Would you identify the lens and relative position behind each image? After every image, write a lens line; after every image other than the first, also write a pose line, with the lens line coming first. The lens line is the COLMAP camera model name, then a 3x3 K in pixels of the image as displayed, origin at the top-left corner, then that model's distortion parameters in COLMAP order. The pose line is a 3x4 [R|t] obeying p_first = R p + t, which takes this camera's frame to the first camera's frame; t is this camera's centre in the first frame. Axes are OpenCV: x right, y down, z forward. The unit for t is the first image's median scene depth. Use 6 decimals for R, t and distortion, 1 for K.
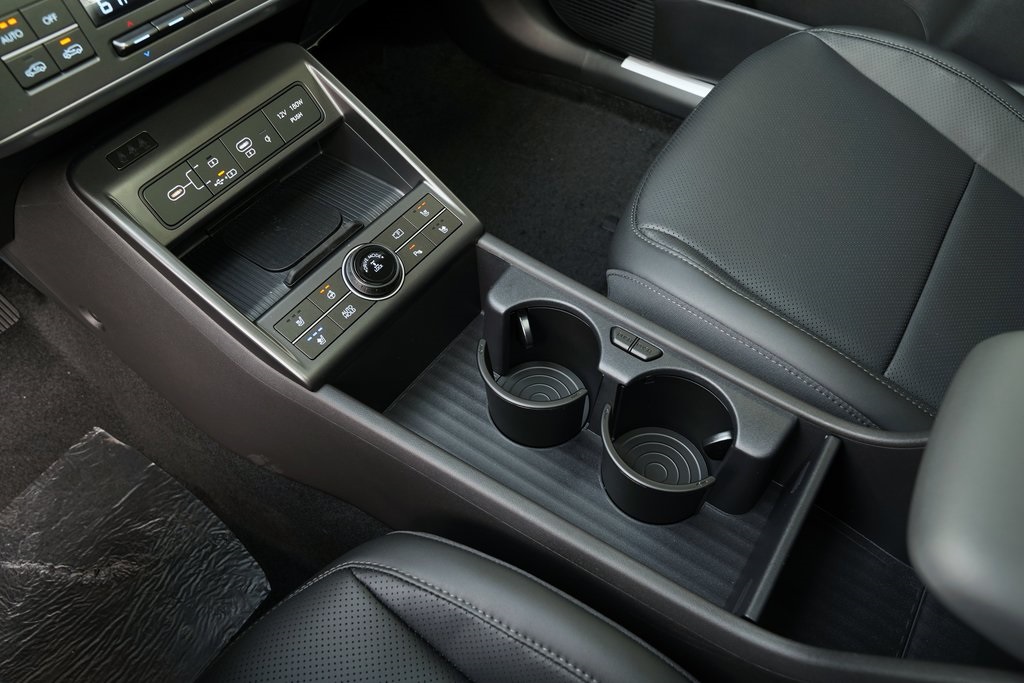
lens RADIAL K [[695.0, 0, 509.1], [0, 695.0, 326.4], [0, 0, 1]] dist [-0.105890, 0.057142]
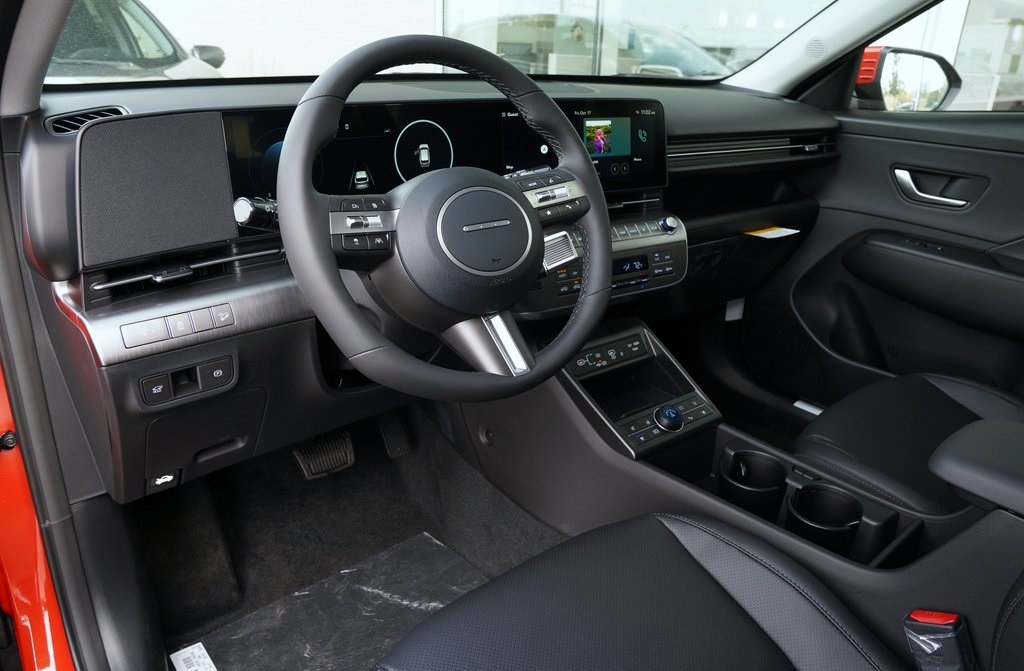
lens RADIAL K [[720.9, 0, 515.3], [0, 720.9, 333.4], [0, 0, 1]] dist [-0.108971, 0.022972]
pose [[0.962779, 0.139173, -0.231705, -0.179608], [-0.241288, 0.828861, -0.504747, 0.846014], [0.121804, 0.541868, 0.831591, -0.857141]]
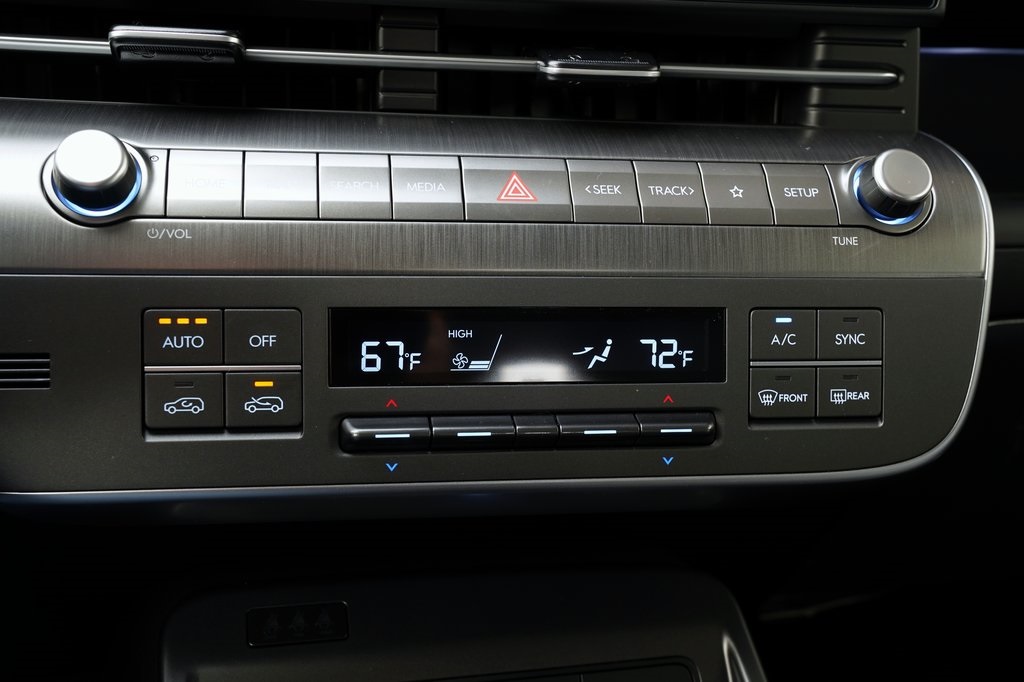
lens RADIAL K [[1154.7, 0, 509.3], [0, 1154.7, 338.7], [0, 0, 1]] dist [0.039007, 0.000000]
pose [[0.760904, 0.263632, -0.592894, -0.001771], [-0.558500, 0.731242, -0.391615, -0.157725], [0.330307, 0.629113, 0.703643, 0.307899]]
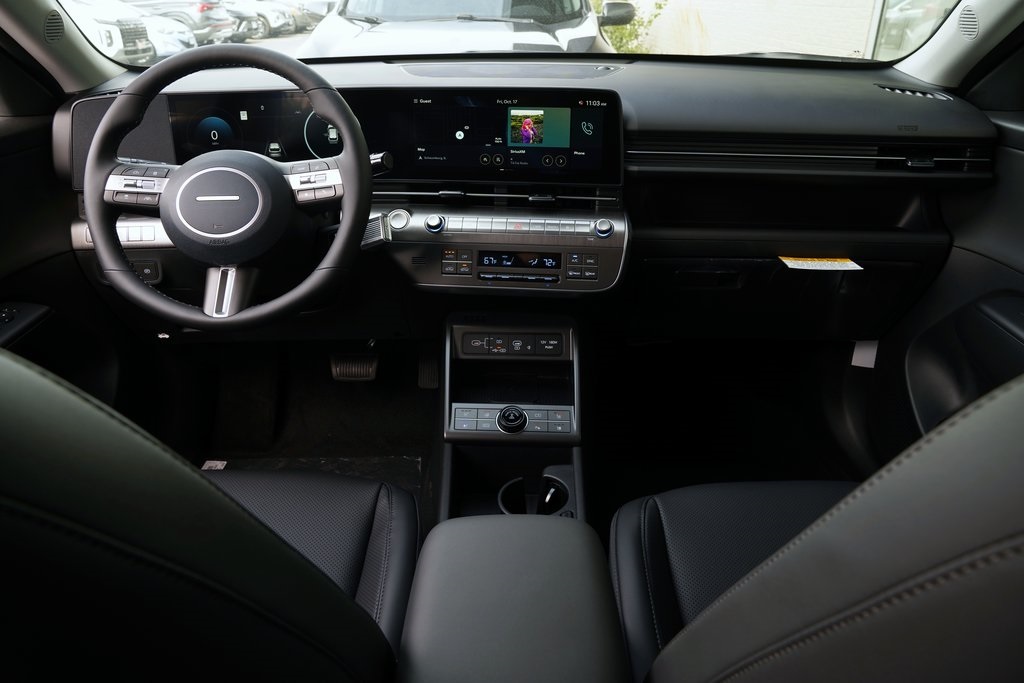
lens RADIAL K [[712.2, 0, 510.4], [0, 712.2, 340.8], [0, 0, 1]] dist [-0.128200, 0.084511]
pose [[0.561834, 0.382540, -0.733488, 1.171848], [-0.669302, 0.731303, -0.131268, 0.020926], [0.486187, 0.564676, 0.666906, -0.438728]]
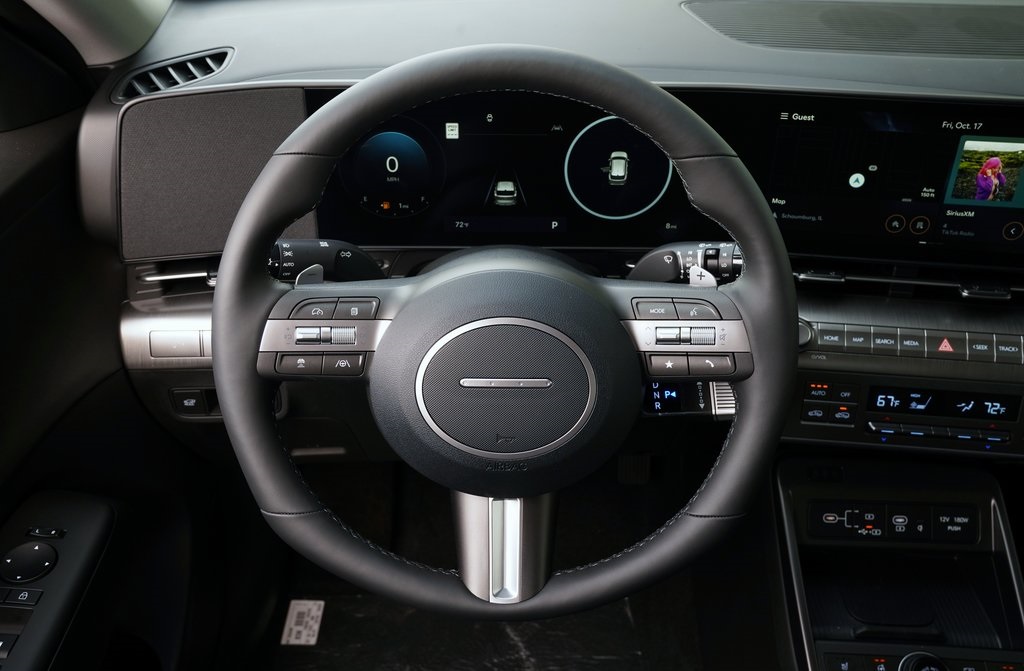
lens RADIAL K [[890.2, 0, 513.7], [0, 890.2, 329.4], [0, 0, 1]] dist [-0.054735, 0.092745]
pose [[0.566202, 0.484621, -0.666752, 0.108233], [-0.675668, 0.736191, -0.038682, 0.009873], [0.472110, 0.472404, 0.744276, -0.670240]]
